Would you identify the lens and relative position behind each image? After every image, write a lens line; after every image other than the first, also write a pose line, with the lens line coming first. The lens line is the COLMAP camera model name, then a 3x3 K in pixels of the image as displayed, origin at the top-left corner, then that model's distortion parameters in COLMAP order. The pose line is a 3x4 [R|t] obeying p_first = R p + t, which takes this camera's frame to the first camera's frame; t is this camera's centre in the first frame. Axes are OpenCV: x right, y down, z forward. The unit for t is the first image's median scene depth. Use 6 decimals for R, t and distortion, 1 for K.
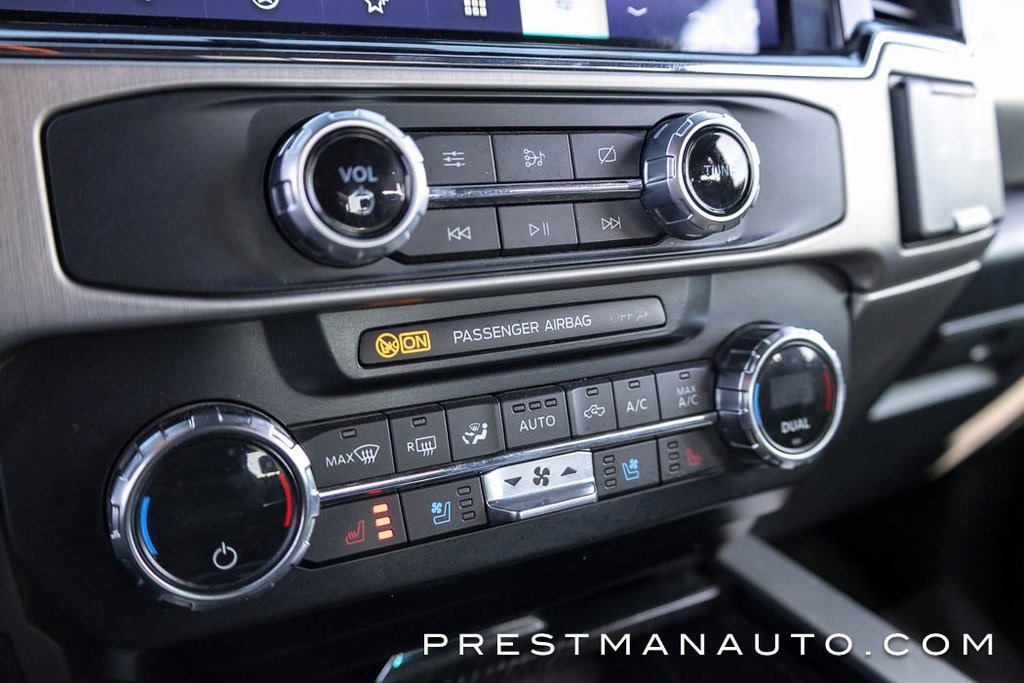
lens RADIAL K [[843.1, 0, 512.0], [0, 843.1, 341.5], [0, 0, 1]] dist [-0.010722, -0.002021]
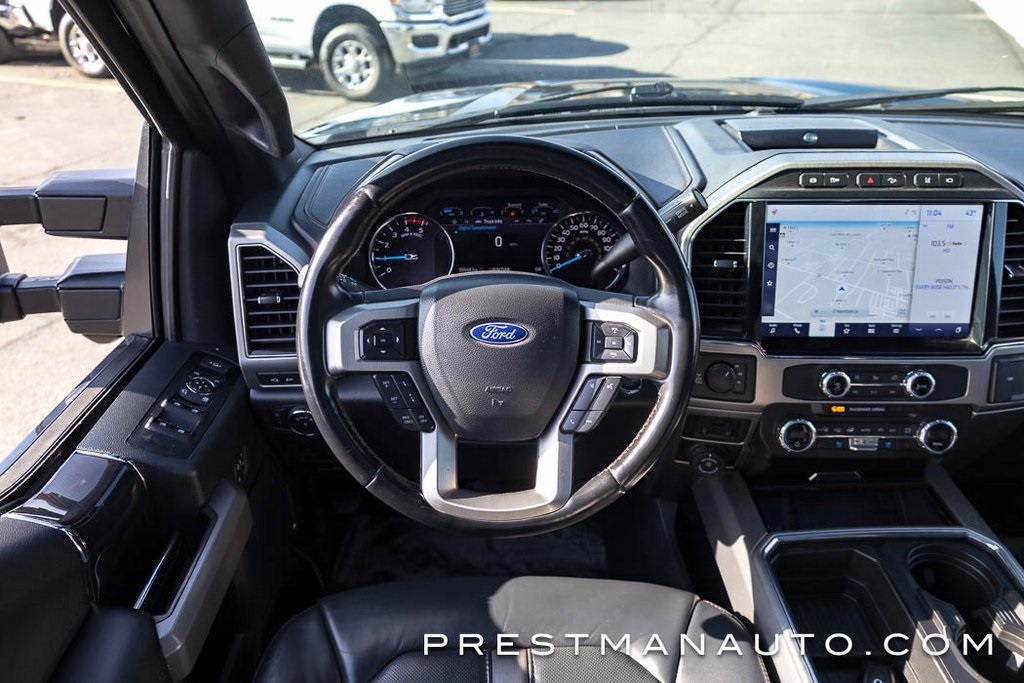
lens RADIAL K [[843.1, 0, 512.0], [0, 843.1, 341.5], [0, 0, 1]] dist [-0.010722, -0.002021]
pose [[0.889854, 0.187015, -0.416155, 0.121763], [-0.119481, 0.975819, 0.183037, -0.935427], [0.440323, -0.113153, 0.890681, -3.664565]]
